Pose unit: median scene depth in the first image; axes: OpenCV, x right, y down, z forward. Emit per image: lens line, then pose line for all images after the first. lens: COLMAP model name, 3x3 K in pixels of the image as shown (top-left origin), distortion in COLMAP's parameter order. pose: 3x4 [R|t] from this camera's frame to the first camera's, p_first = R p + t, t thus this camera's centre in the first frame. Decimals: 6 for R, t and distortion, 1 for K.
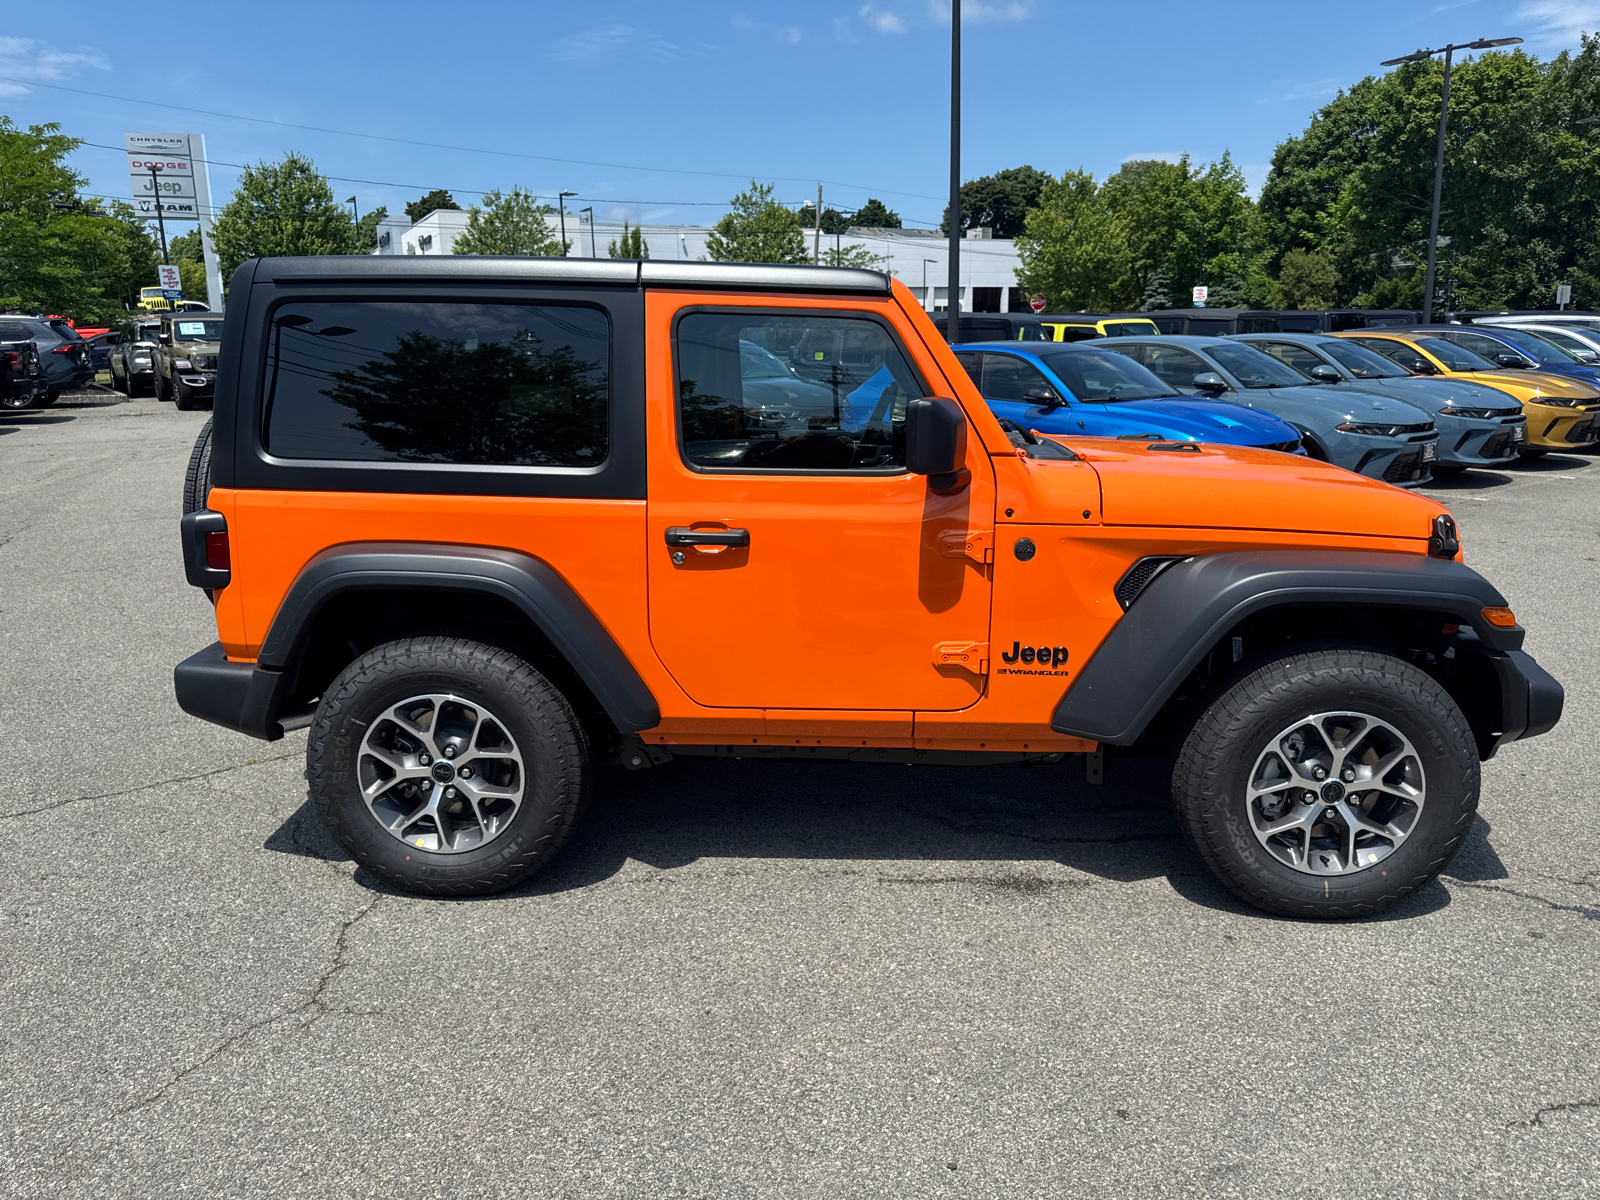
lens RADIAL K [[1179.0, 0, 824.3], [0, 1179.0, 582.4], [0, 0, 1]] dist [0.021728, -0.031864]
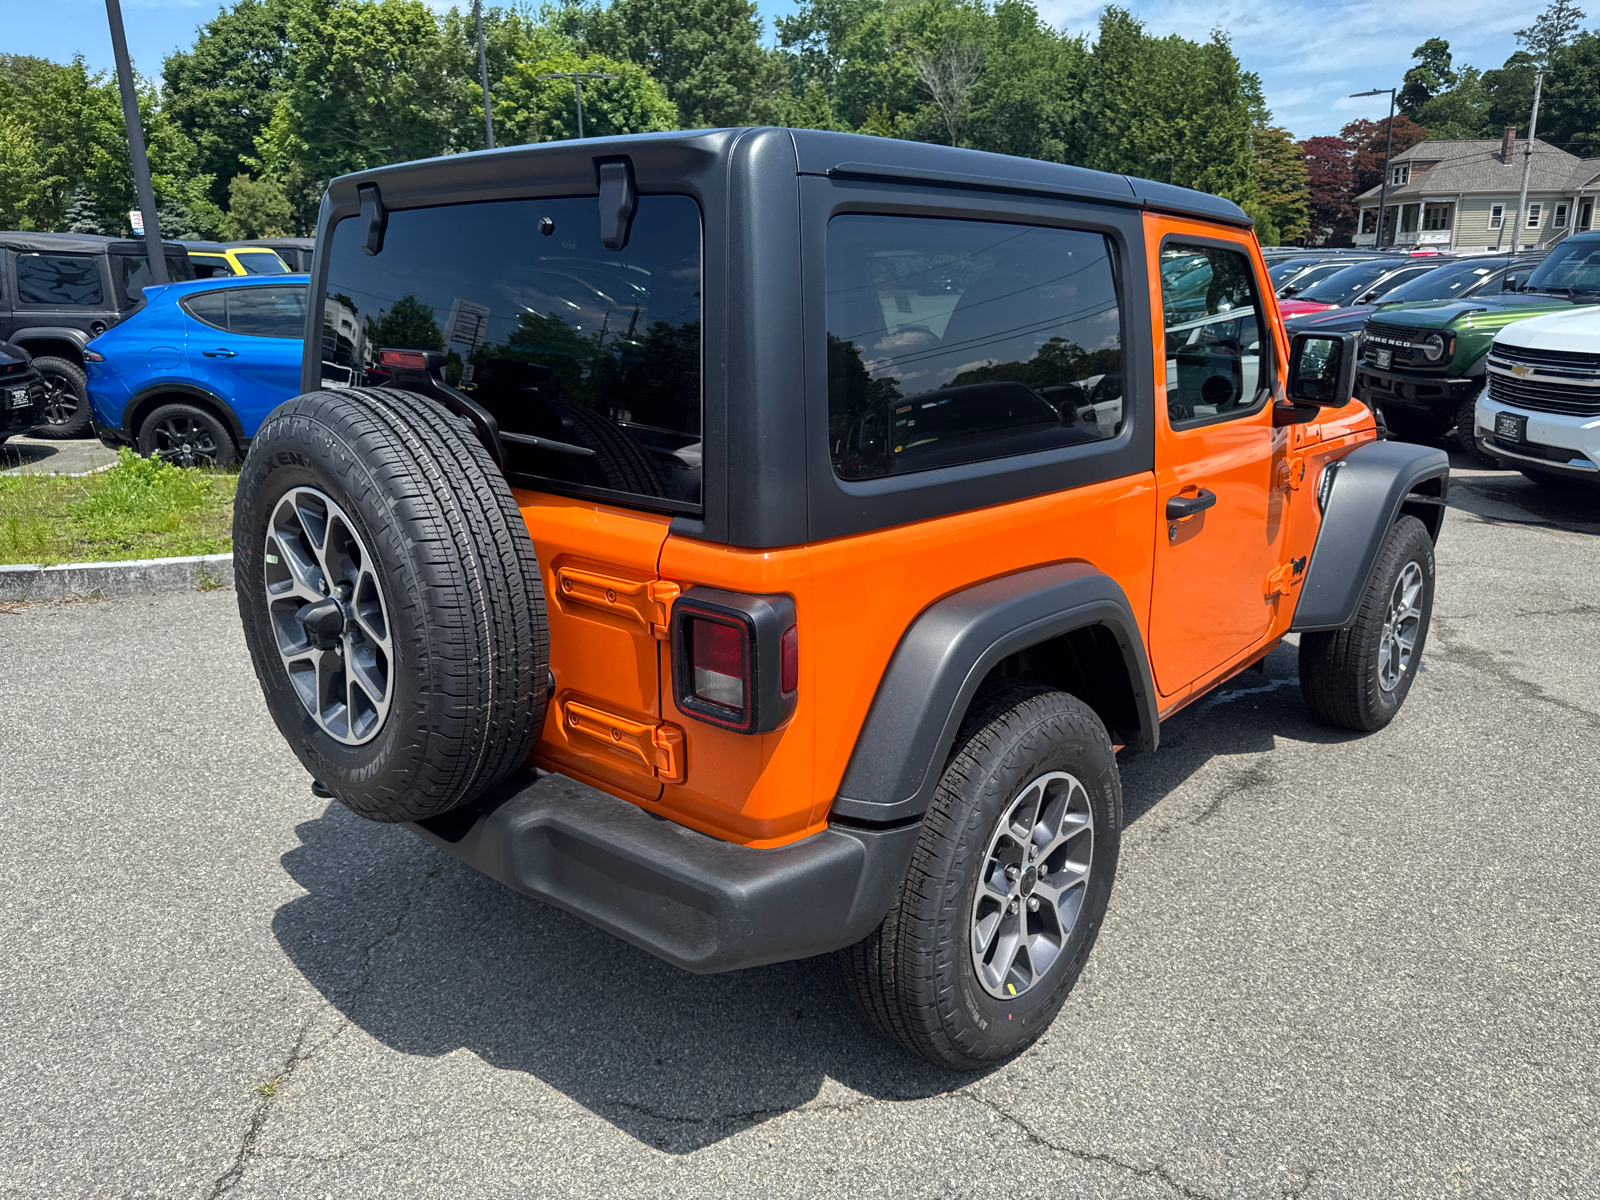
lens RADIAL K [[1179.0, 0, 783.4], [0, 1179.0, 582.9], [0, 0, 1]] dist [0.021728, -0.031864]
pose [[0.625438, -0.197034, 0.754987, -0.108243], [0.155601, 0.979652, 0.126766, -0.015654], [-0.764602, 0.038193, 0.643371, 0.074799]]
